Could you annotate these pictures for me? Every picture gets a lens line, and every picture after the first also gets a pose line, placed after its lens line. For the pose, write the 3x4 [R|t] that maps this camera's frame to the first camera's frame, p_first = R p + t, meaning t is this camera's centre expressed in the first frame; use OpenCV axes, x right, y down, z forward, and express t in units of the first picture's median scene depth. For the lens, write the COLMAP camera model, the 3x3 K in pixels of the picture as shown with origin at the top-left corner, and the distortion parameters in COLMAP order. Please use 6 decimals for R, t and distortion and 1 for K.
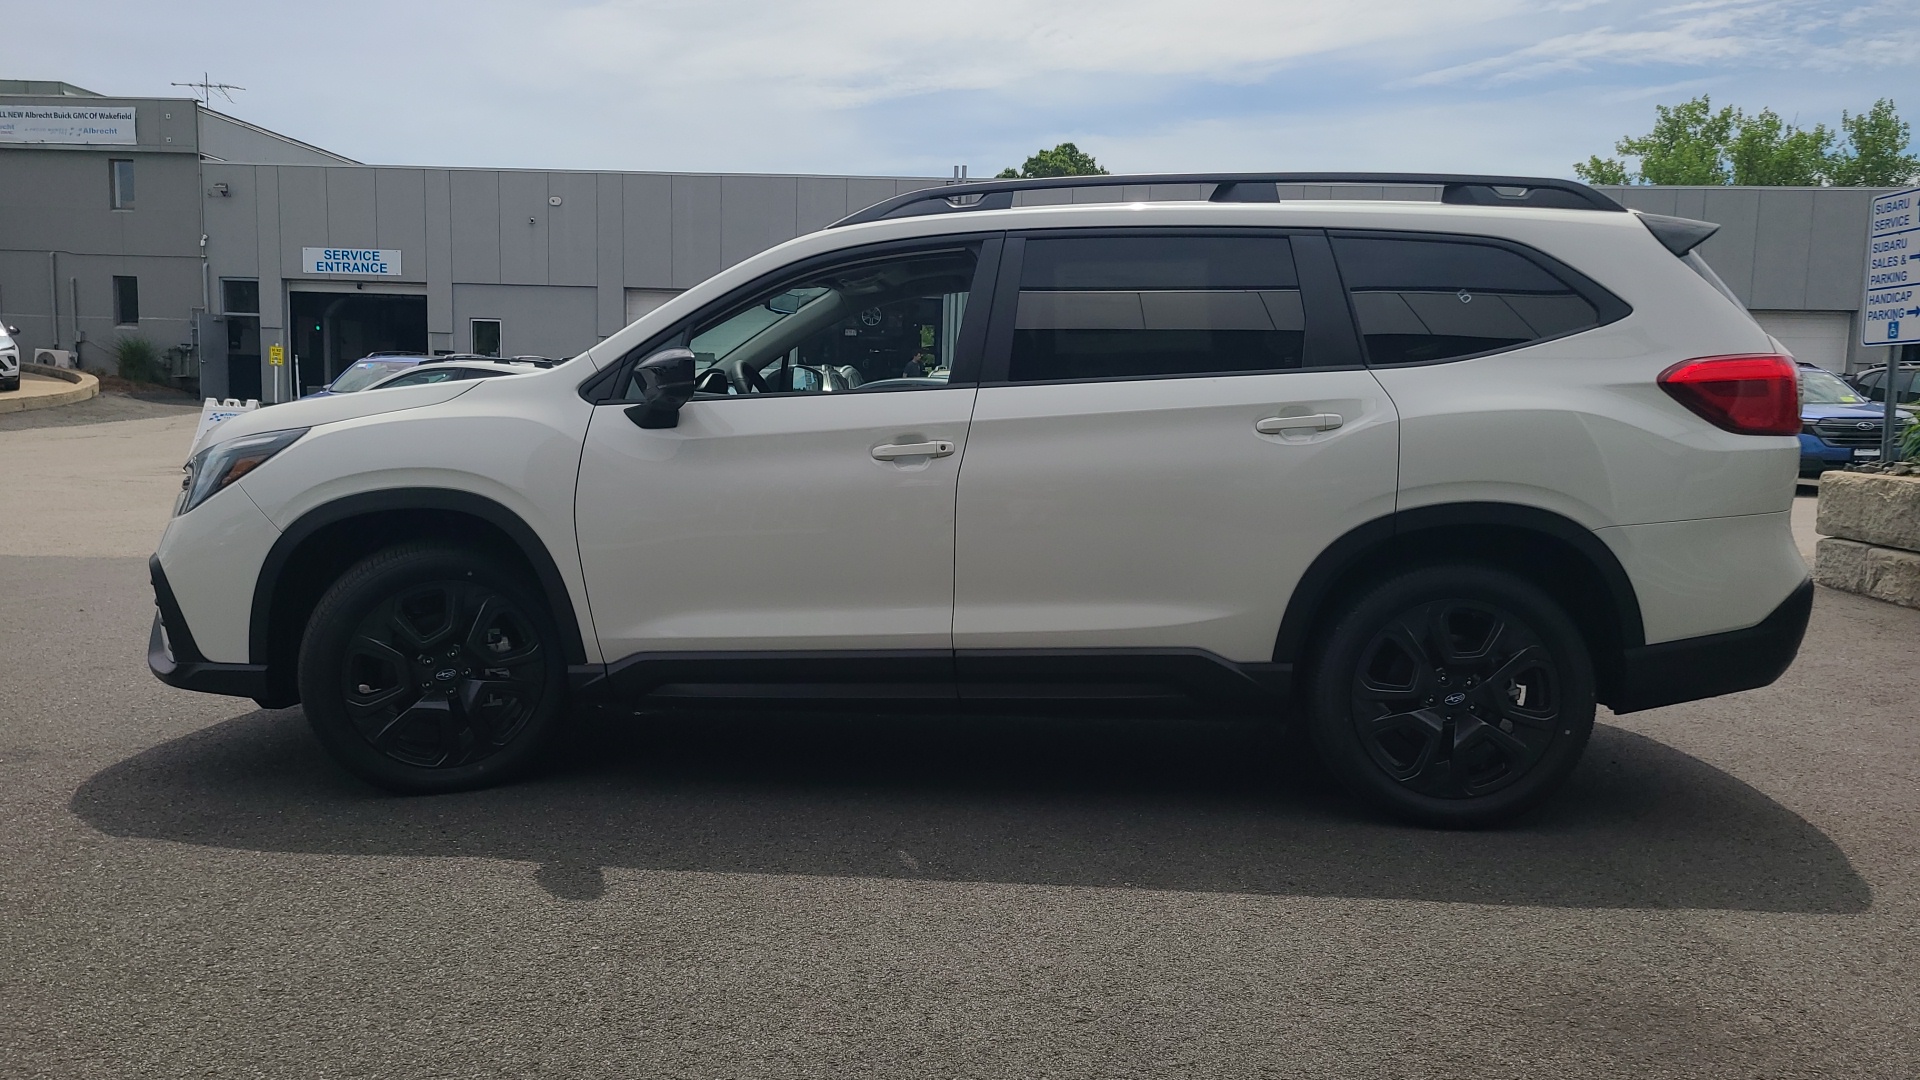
lens RADIAL K [[1450.2, 0, 926.6], [0, 1450.2, 533.6], [0, 0, 1]] dist [0.030021, -0.008803]
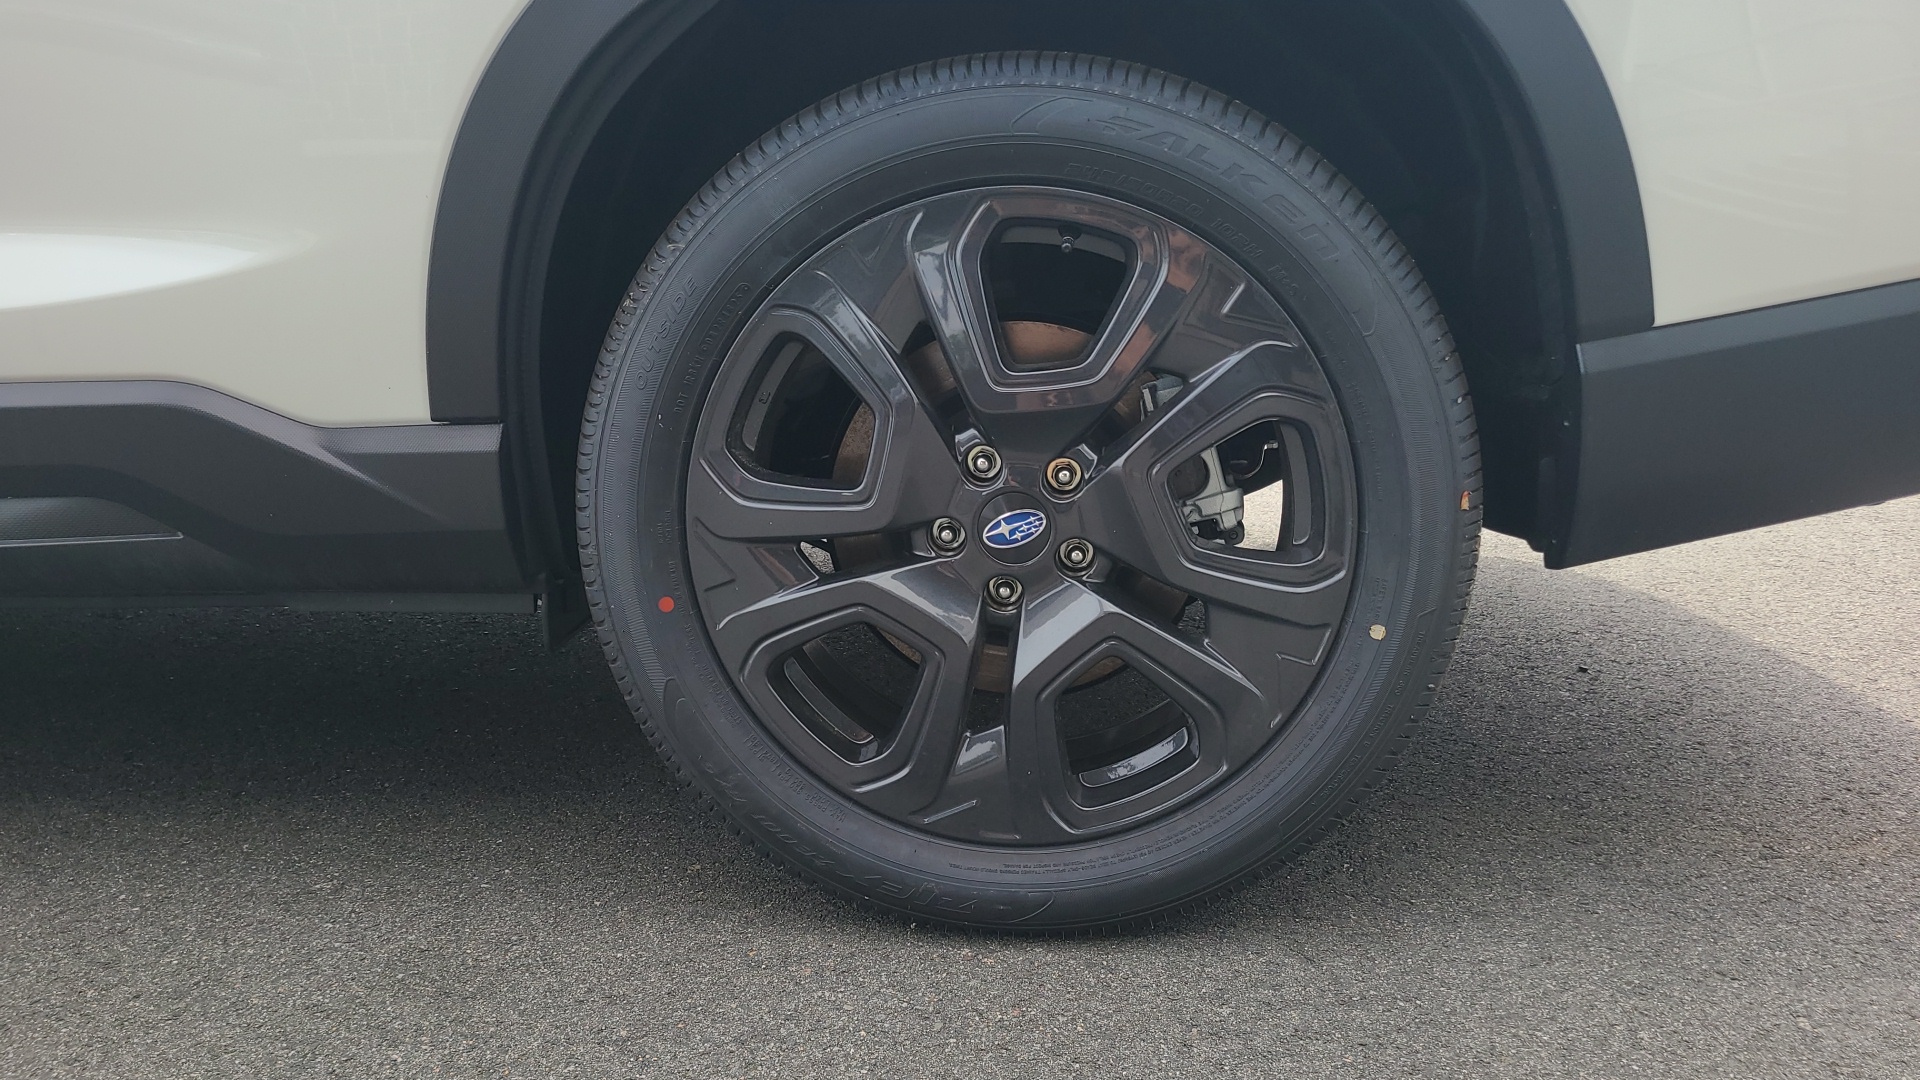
lens RADIAL K [[1450.2, 0, 926.6], [0, 1450.2, 533.6], [0, 0, 1]] dist [0.030021, -0.008803]
pose [[0.999467, -0.020247, -0.025611, 0.350220], [0.022806, 0.994321, 0.103953, 0.082138], [0.023361, -0.104482, 0.994252, 0.694963]]
